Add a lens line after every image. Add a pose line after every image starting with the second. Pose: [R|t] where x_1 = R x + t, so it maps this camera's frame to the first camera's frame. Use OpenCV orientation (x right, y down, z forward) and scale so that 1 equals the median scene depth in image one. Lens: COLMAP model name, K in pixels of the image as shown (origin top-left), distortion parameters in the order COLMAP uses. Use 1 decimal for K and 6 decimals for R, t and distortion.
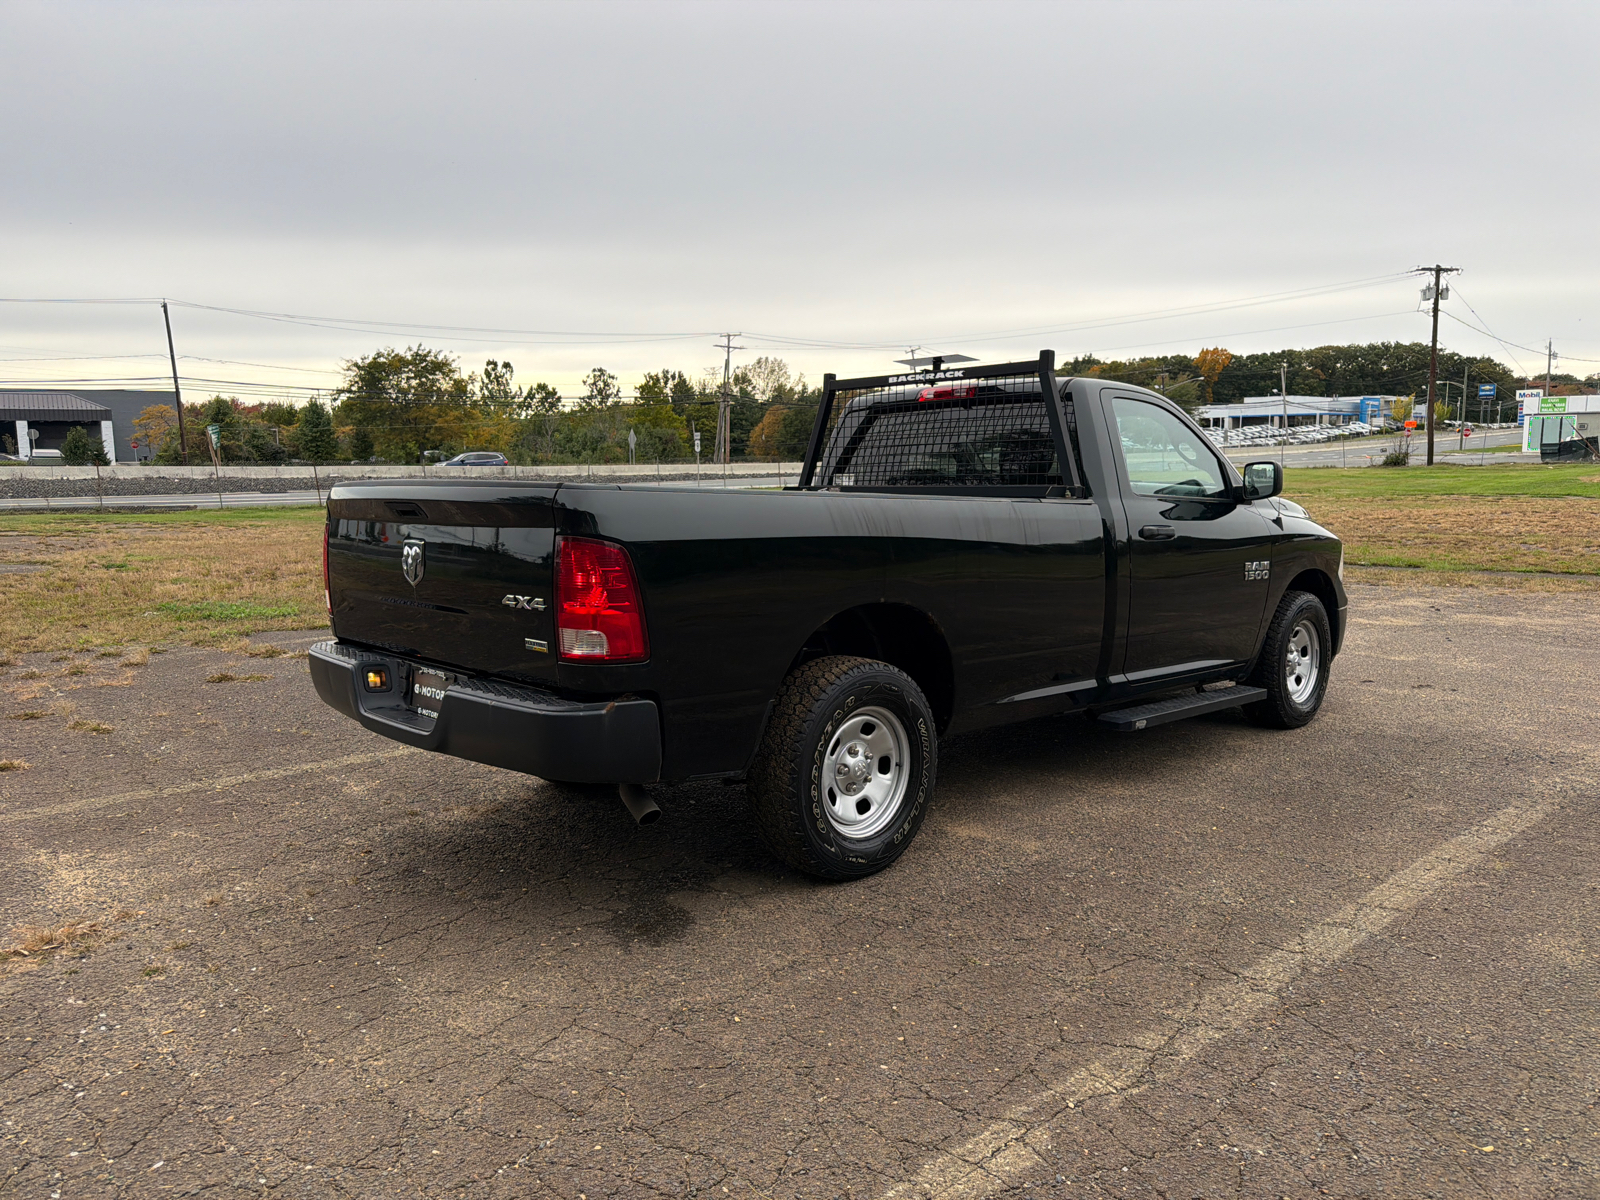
lens RADIAL K [[1125.8, 0, 799.7], [0, 1125.8, 613.2], [0, 0, 1]] dist [0.045335, -0.058029]
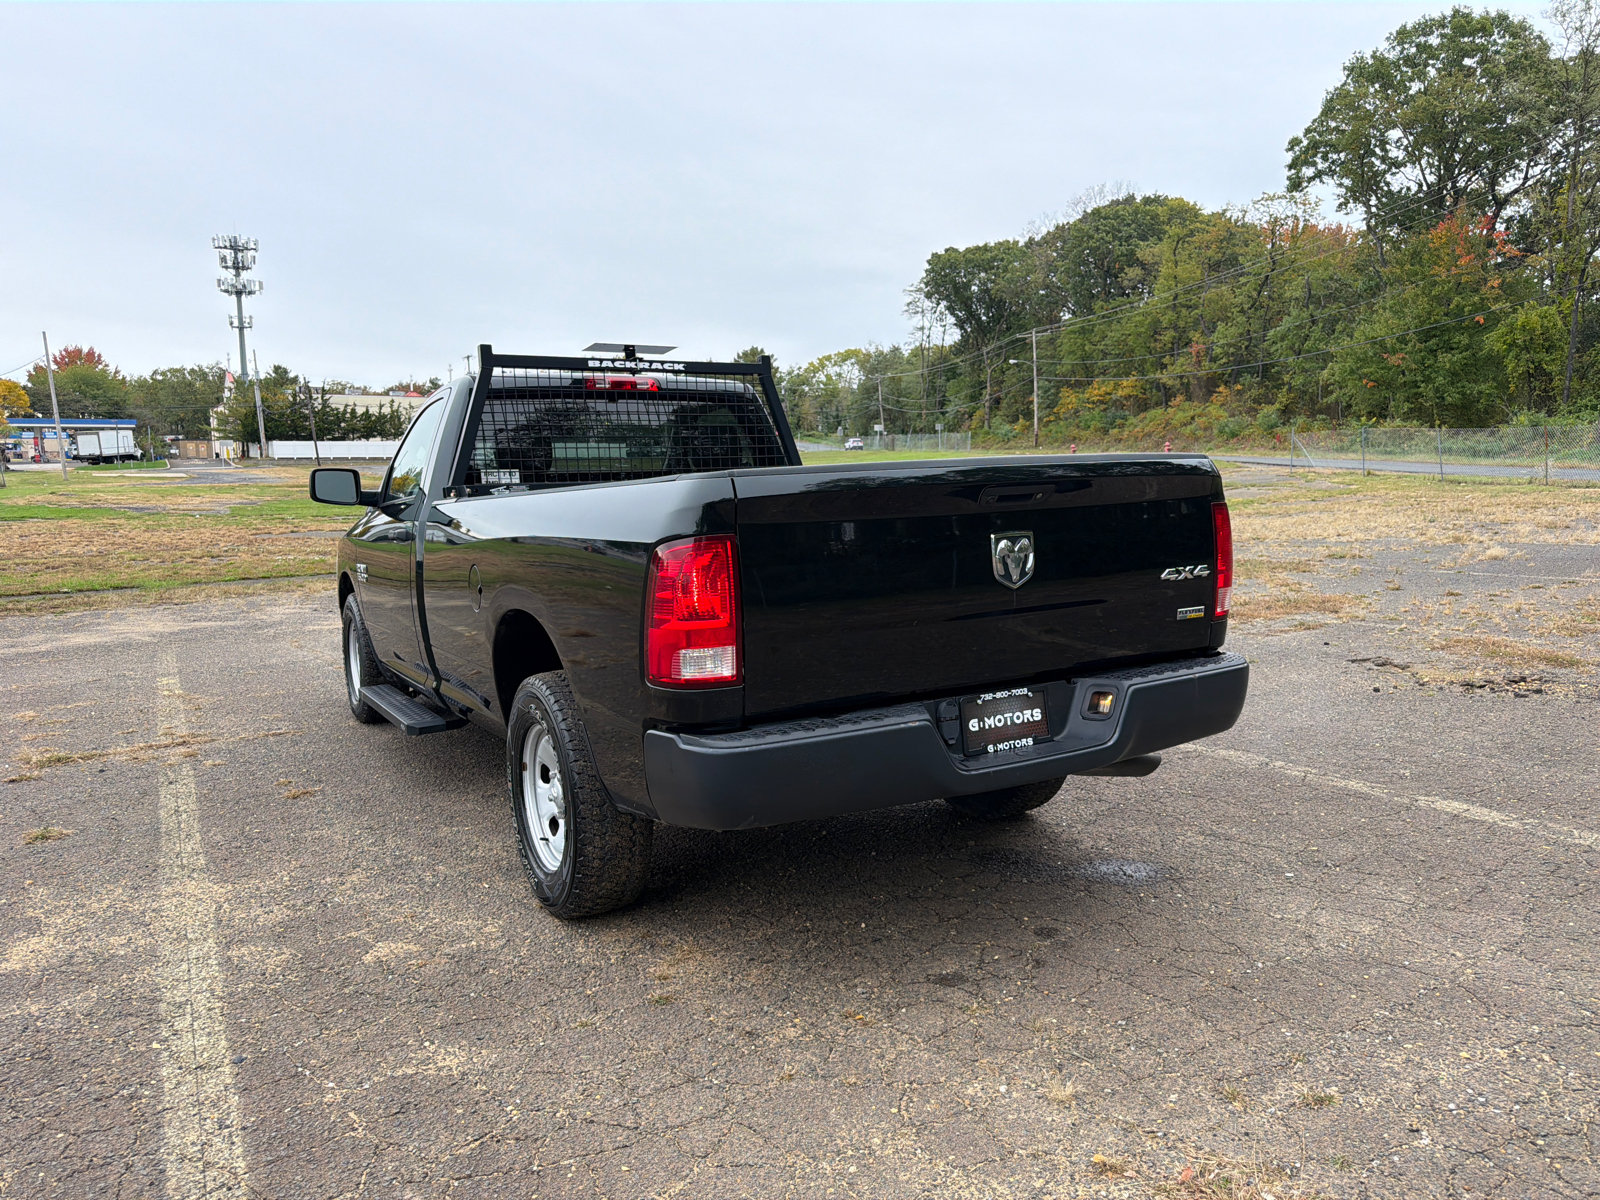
lens RADIAL K [[1125.8, 0, 800.4], [0, 1125.8, 605.5], [0, 0, 1]] dist [0.045335, -0.058029]
pose [[0.232133, -0.113407, 0.966050, -0.042837], [0.142250, 0.986460, 0.081622, -0.003694], [-0.962226, 0.118473, 0.245122, 0.035604]]
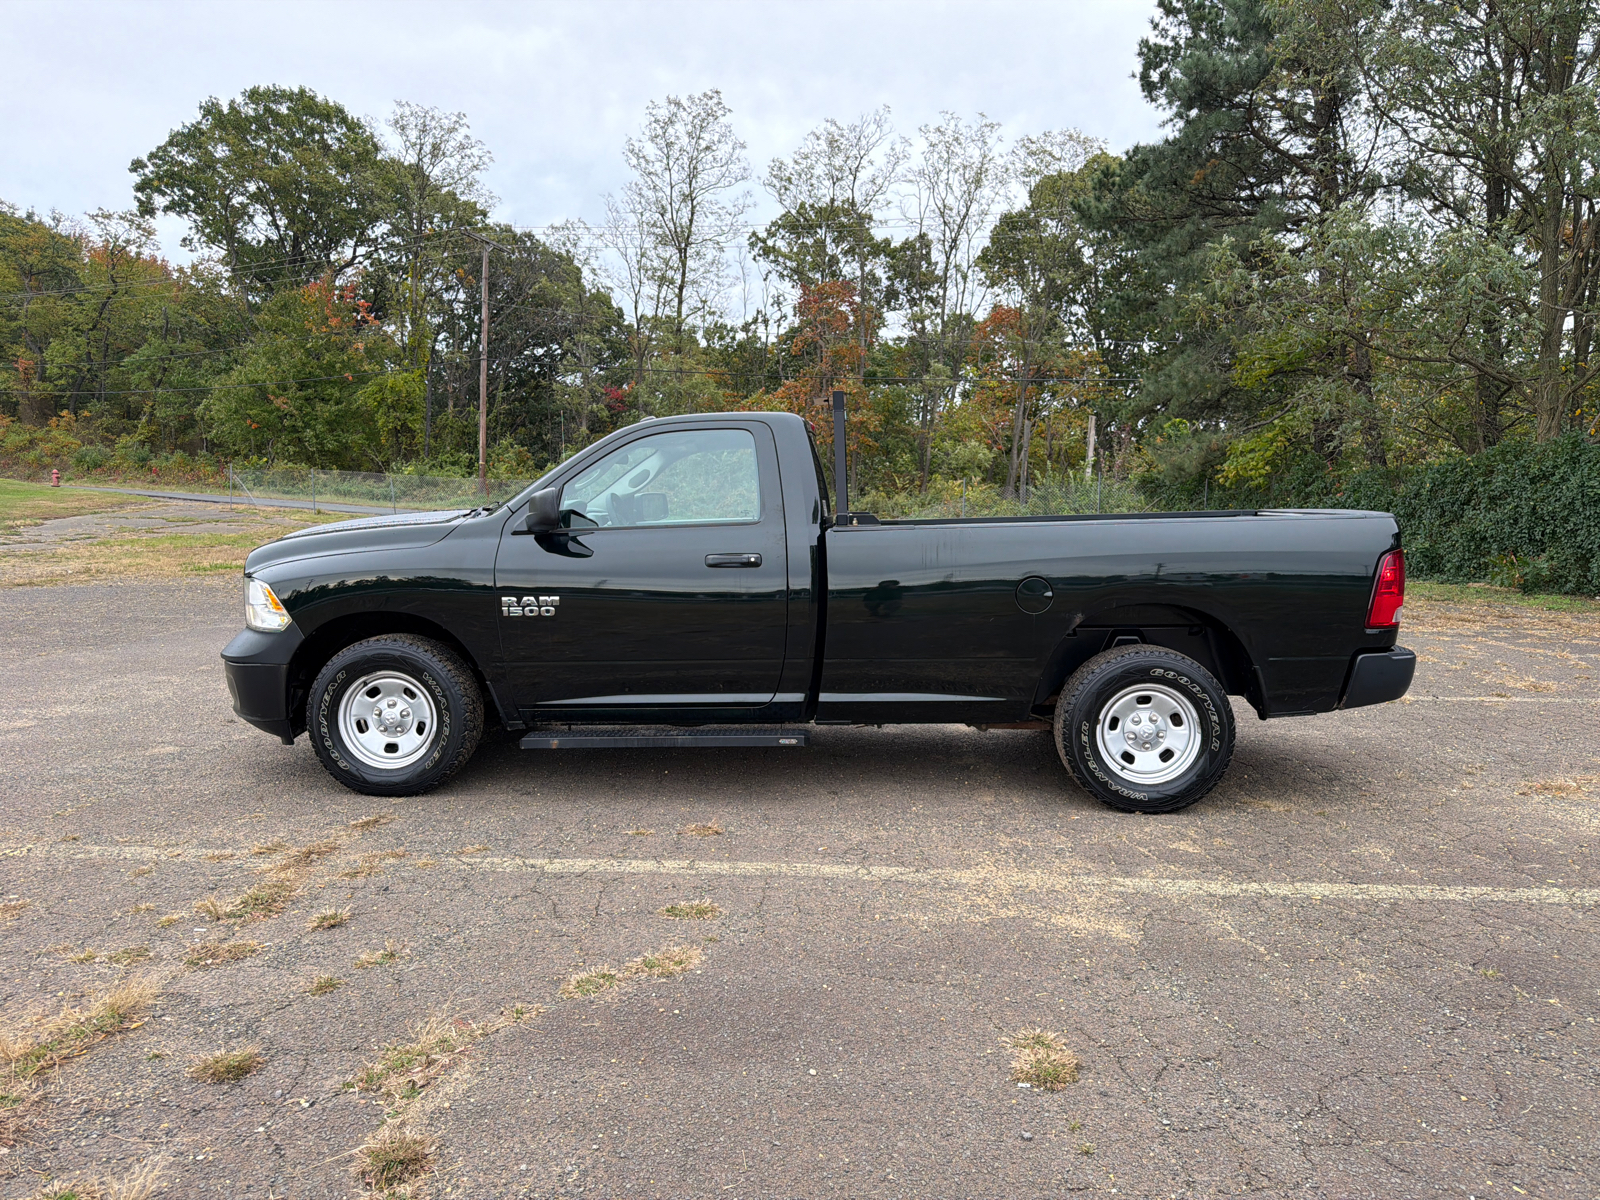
lens RADIAL K [[1125.8, 0, 795.3], [0, 1125.8, 608.9], [0, 0, 1]] dist [0.045335, -0.058029]
pose [[-0.689012, -0.071749, 0.721190, -0.036427], [0.075322, 0.982610, 0.169717, -0.011525], [-0.720826, 0.171258, -0.671626, 0.098241]]
